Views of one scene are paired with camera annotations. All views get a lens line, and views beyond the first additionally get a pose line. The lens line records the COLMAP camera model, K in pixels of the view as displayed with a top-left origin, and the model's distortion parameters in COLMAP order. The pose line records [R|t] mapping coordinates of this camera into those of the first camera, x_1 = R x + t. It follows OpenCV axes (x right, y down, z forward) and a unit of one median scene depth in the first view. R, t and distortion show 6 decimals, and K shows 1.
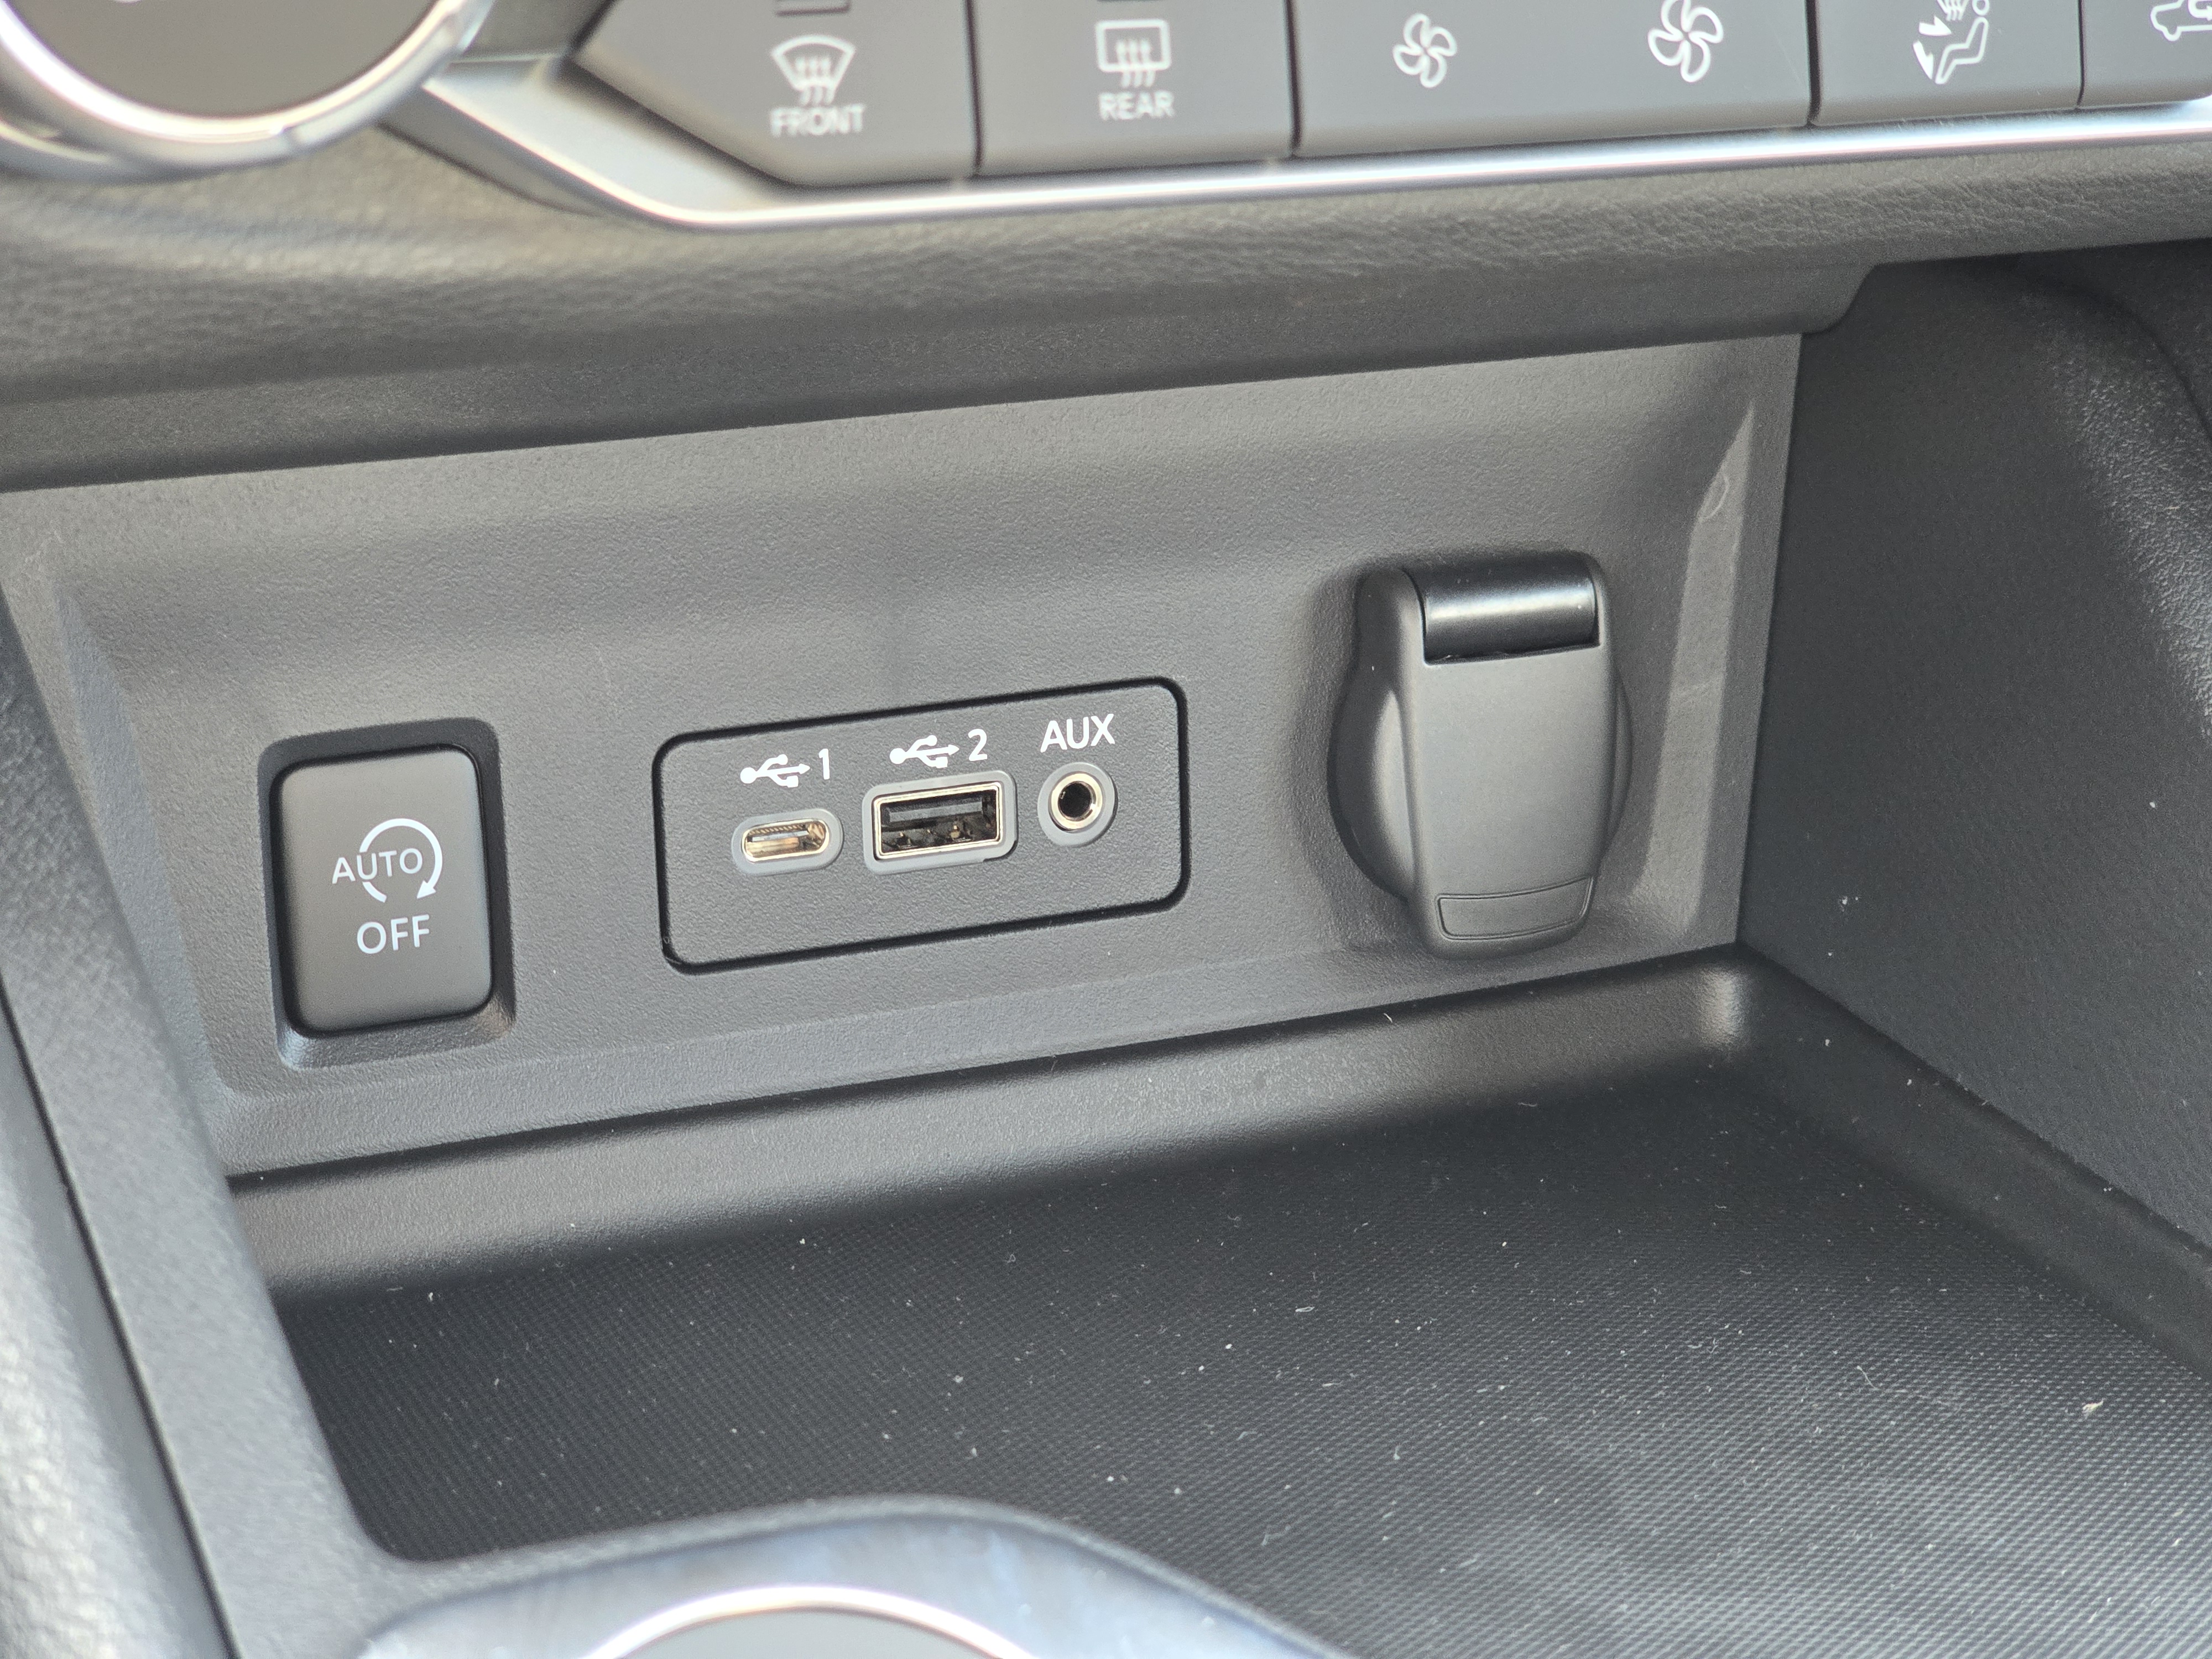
lens RADIAL K [[4365.9, 0, 991.2], [0, 4365.9, 876.2], [0, 0, 1]] dist [-0.046024, 0.000000]
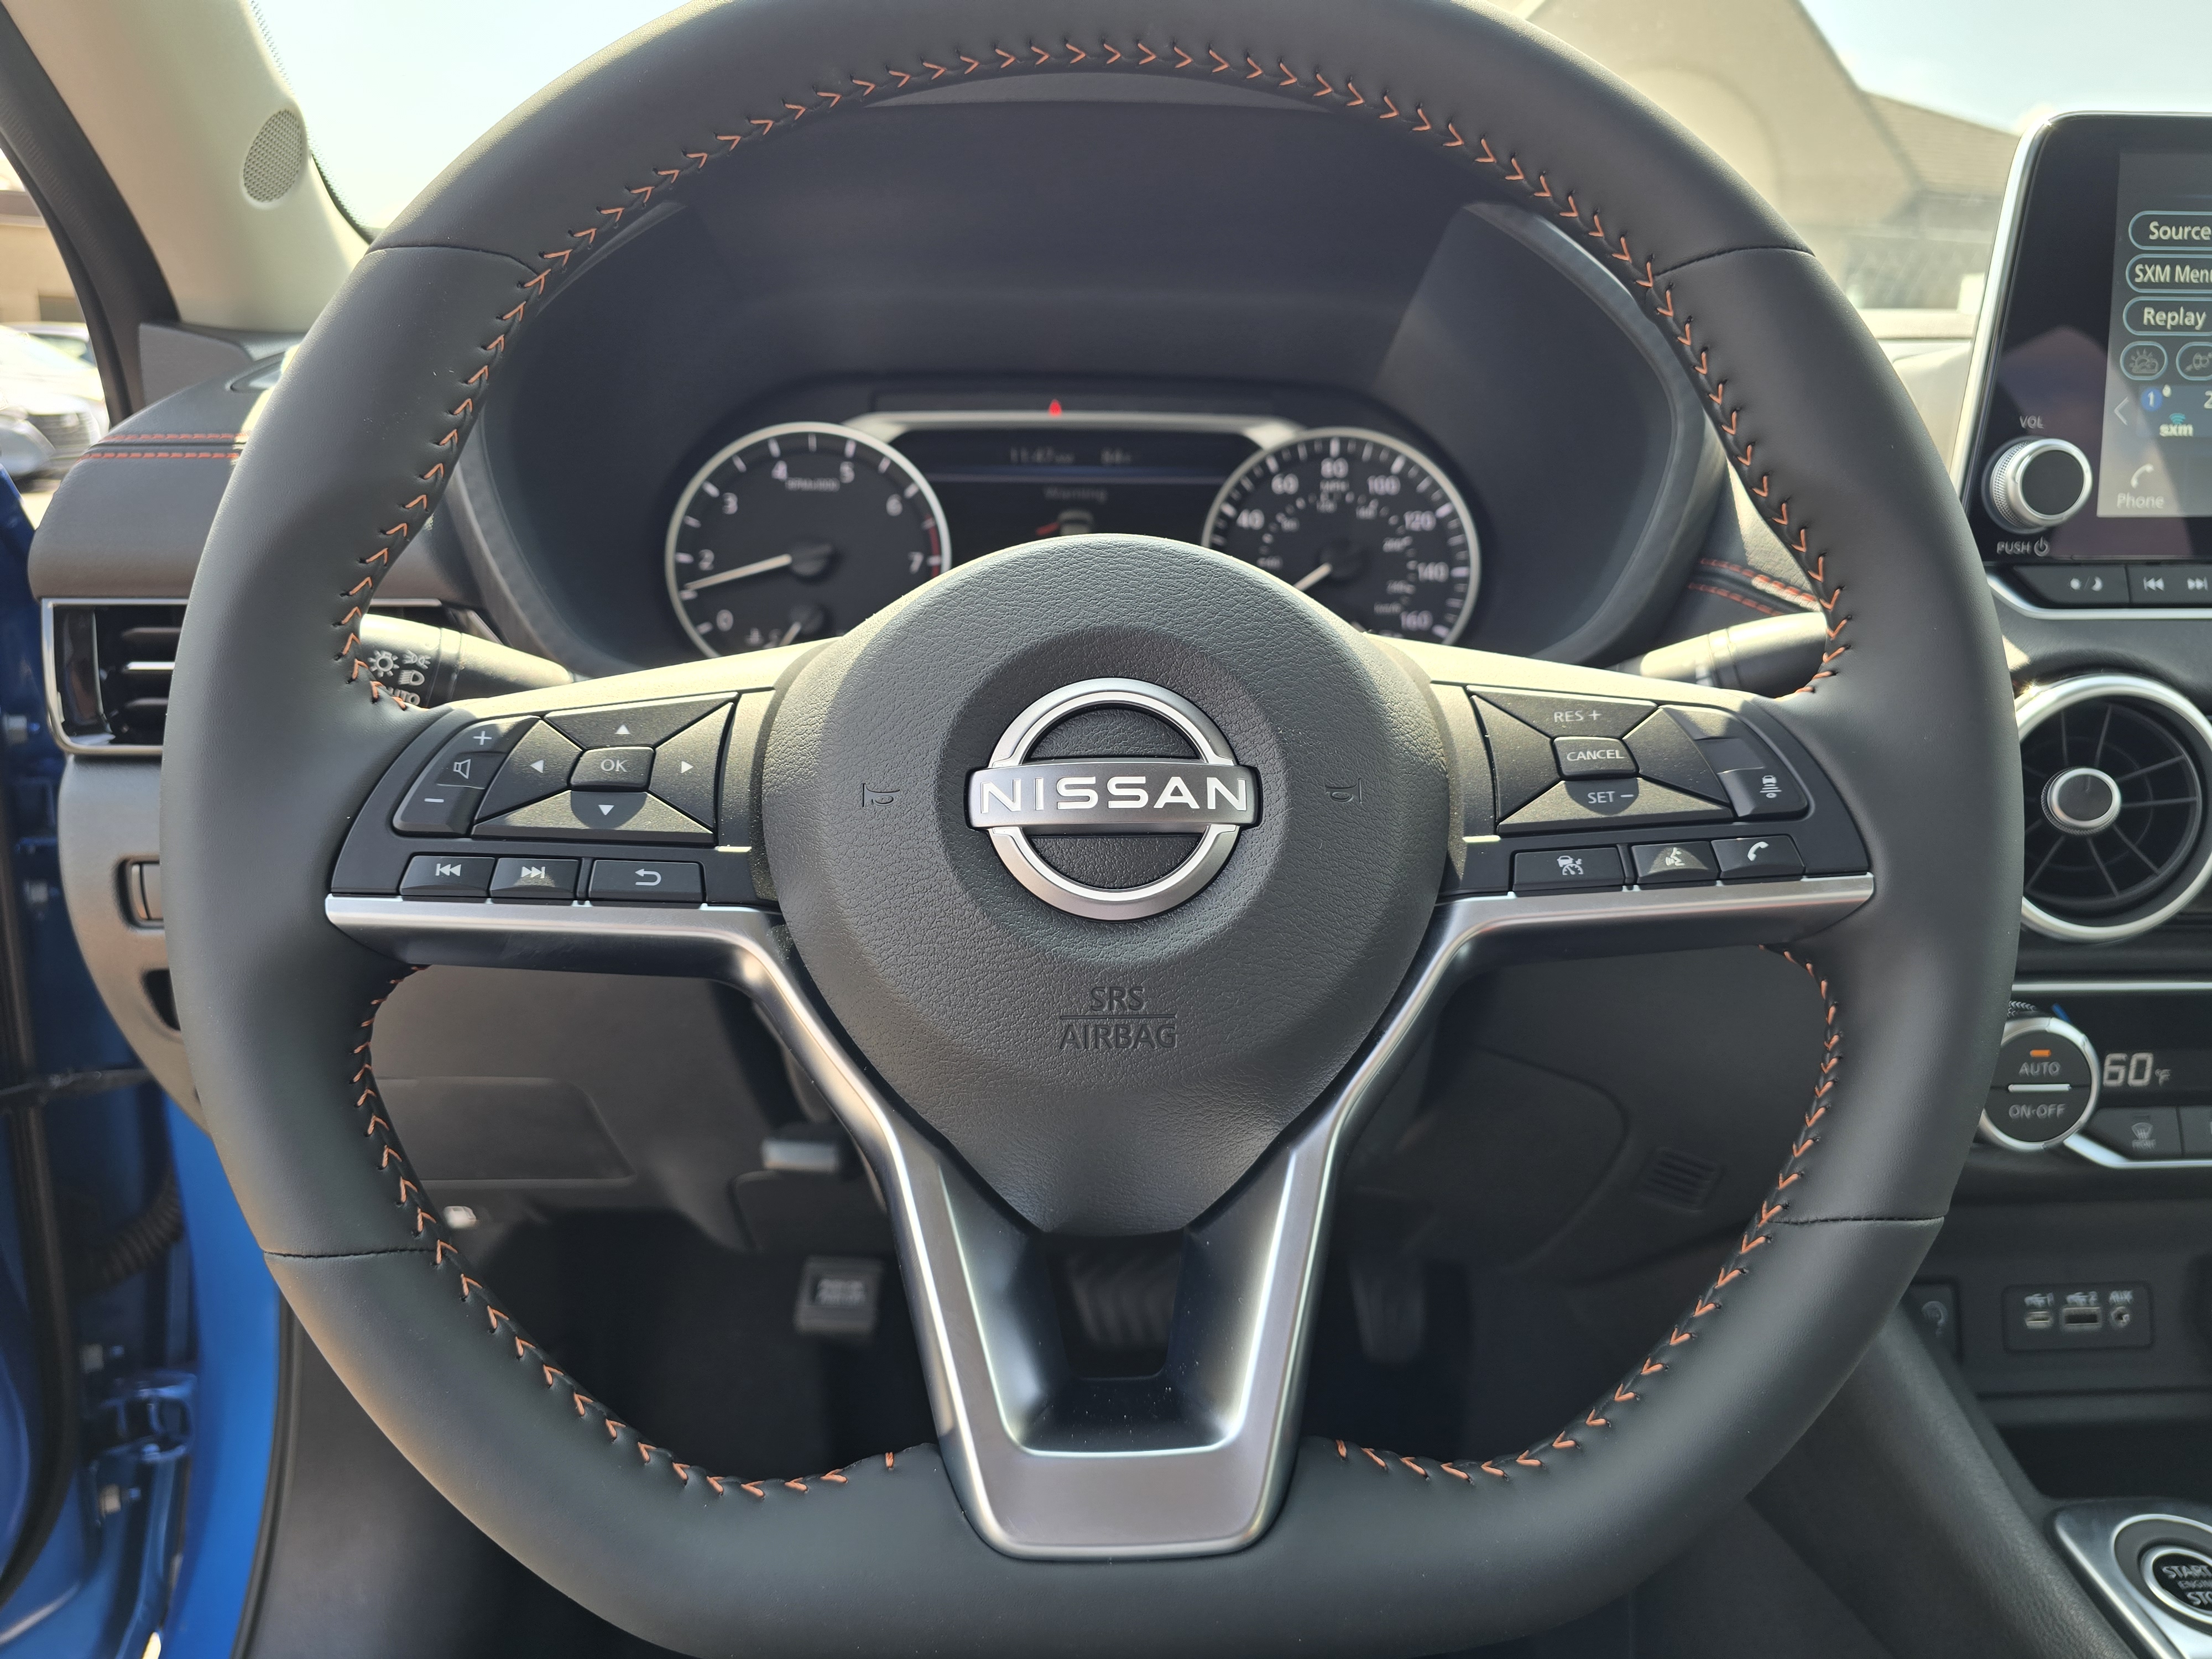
lens RADIAL K [[1528.2, 0, 1118.3], [0, 1528.2, 818.1], [0, 0, 1]] dist [0.066469, -0.062325]
pose [[0.940460, -0.001663, -0.339901, -0.431740], [-0.100592, 0.953834, -0.282989, 0.049007], [0.324680, 0.300331, 0.896875, -0.723099]]
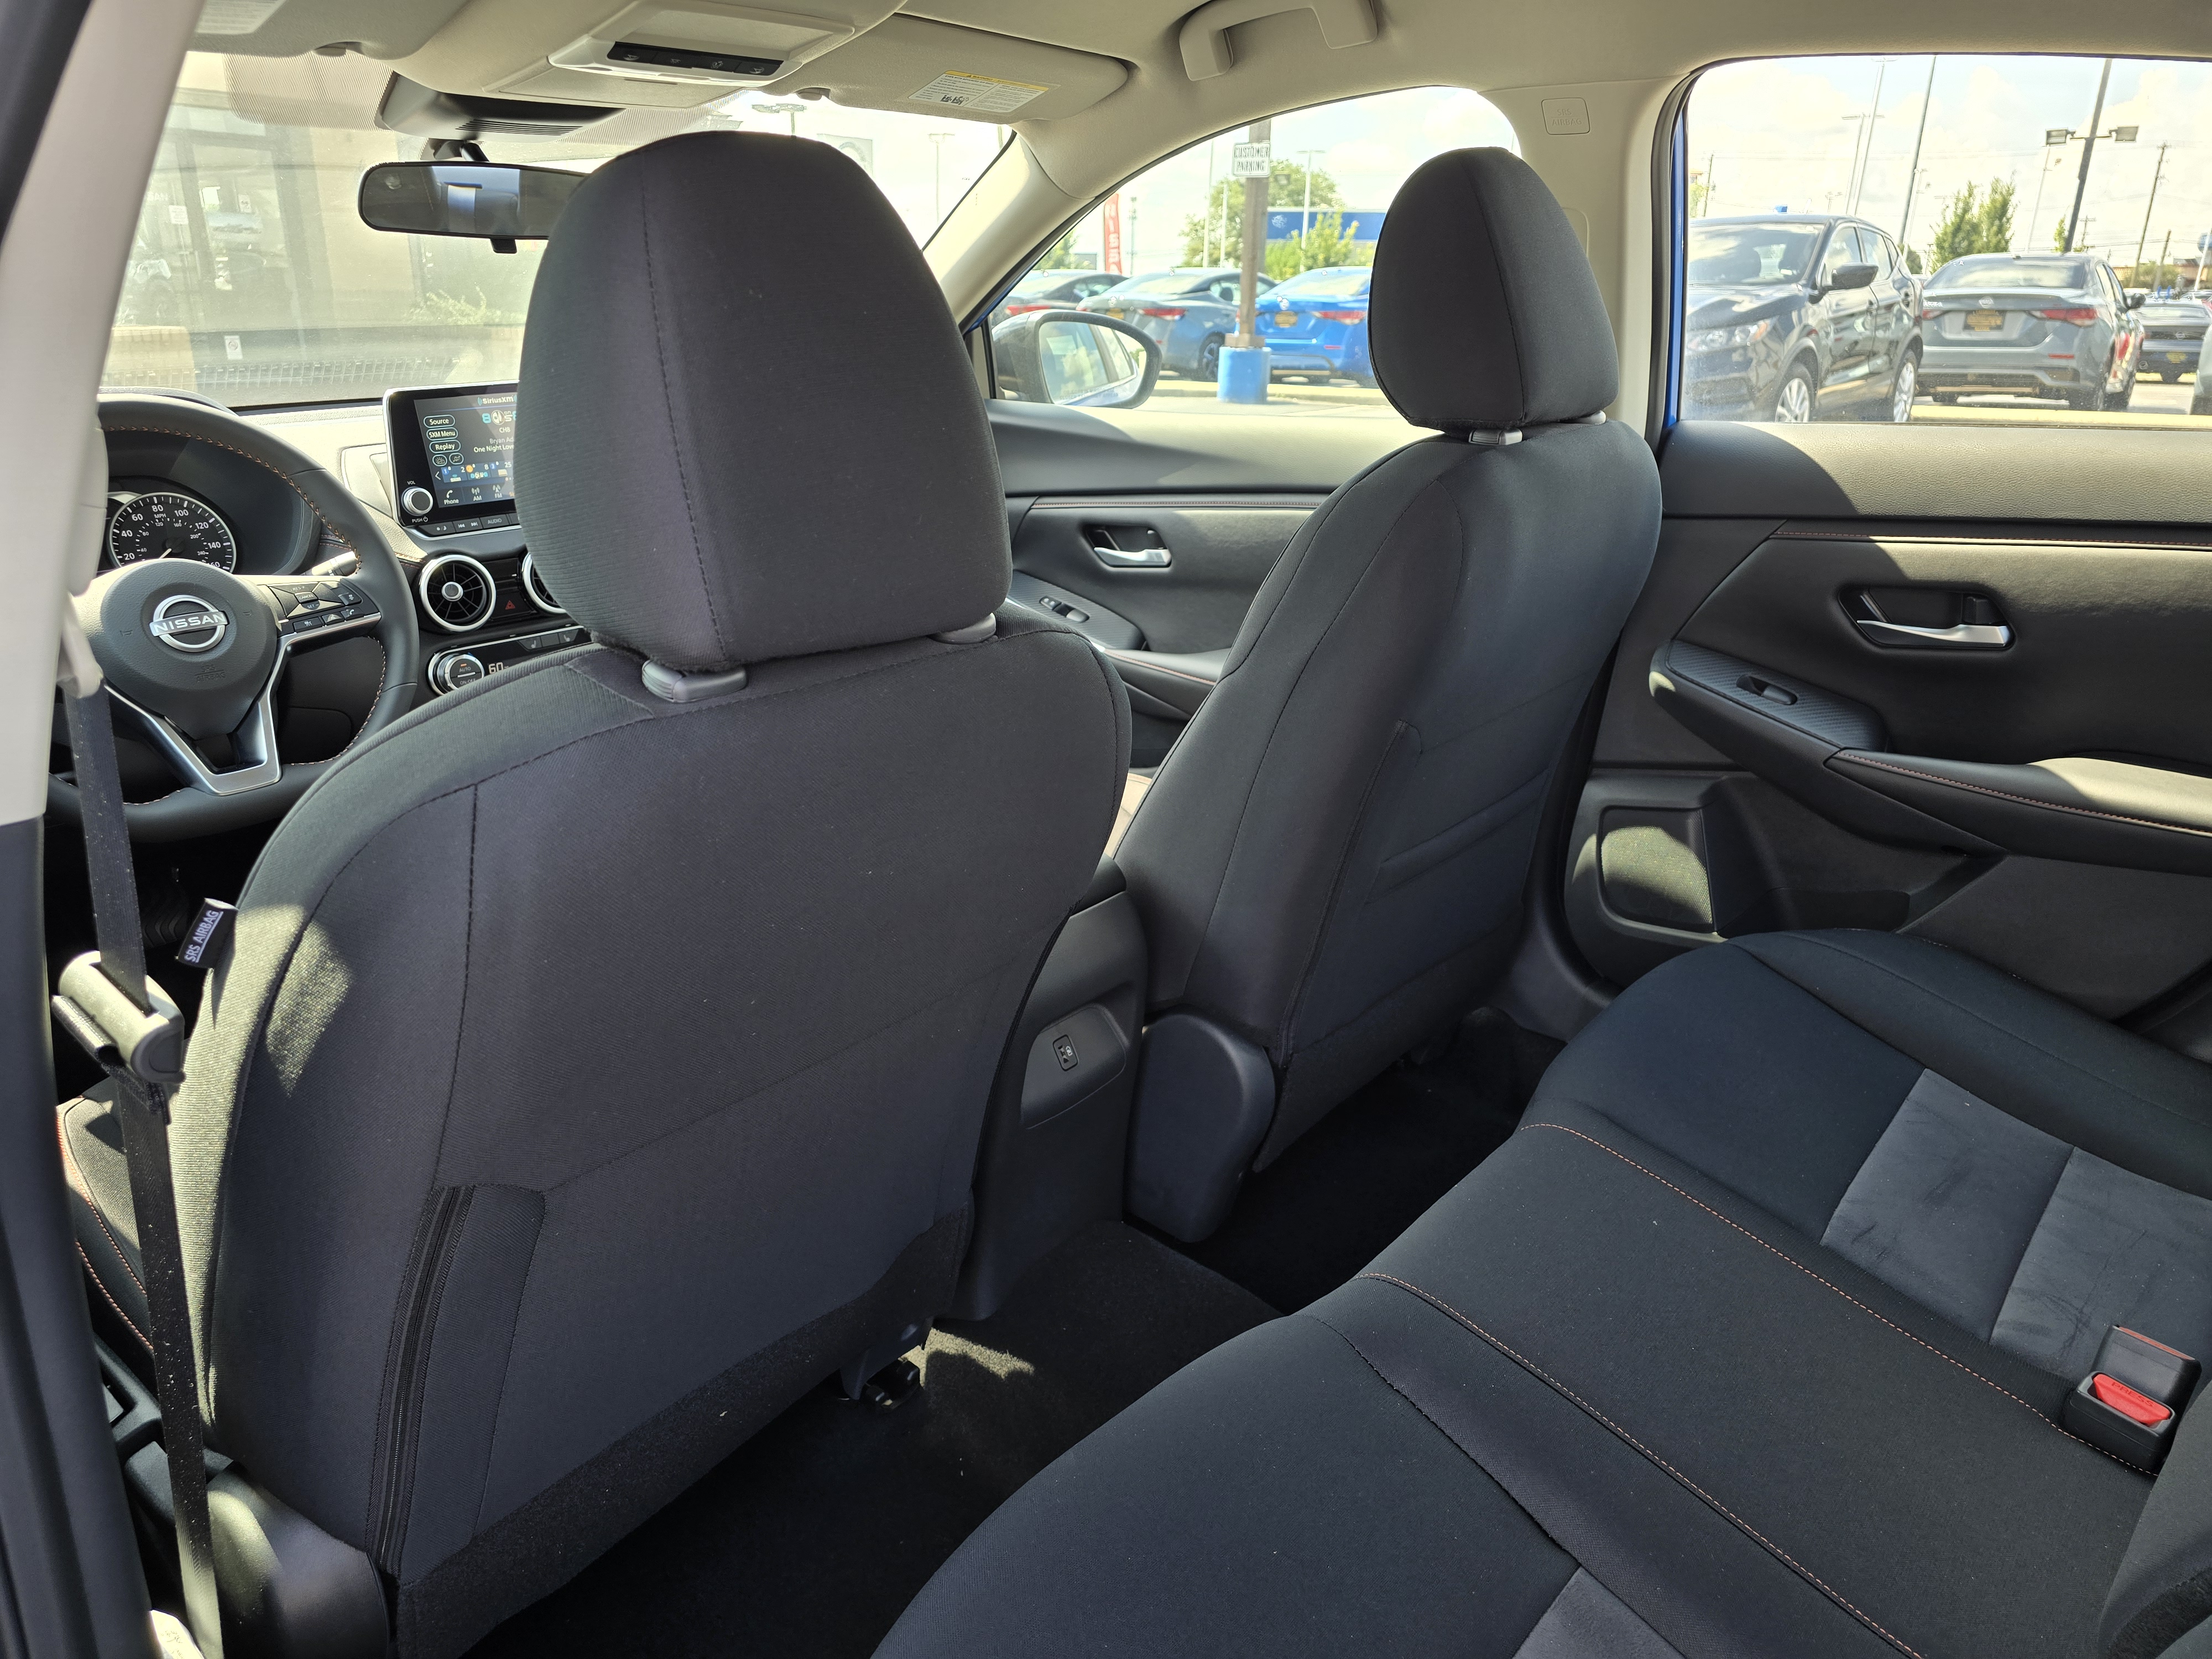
lens RADIAL K [[1528.2, 0, 1118.2], [0, 1528.2, 833.7], [0, 0, 1]] dist [0.066469, -0.062325]
pose [[0.883916, -0.258669, 0.389594, -0.341896], [0.321399, 0.941183, -0.104298, 1.393063], [-0.339700, 0.217406, 0.915062, -4.057906]]
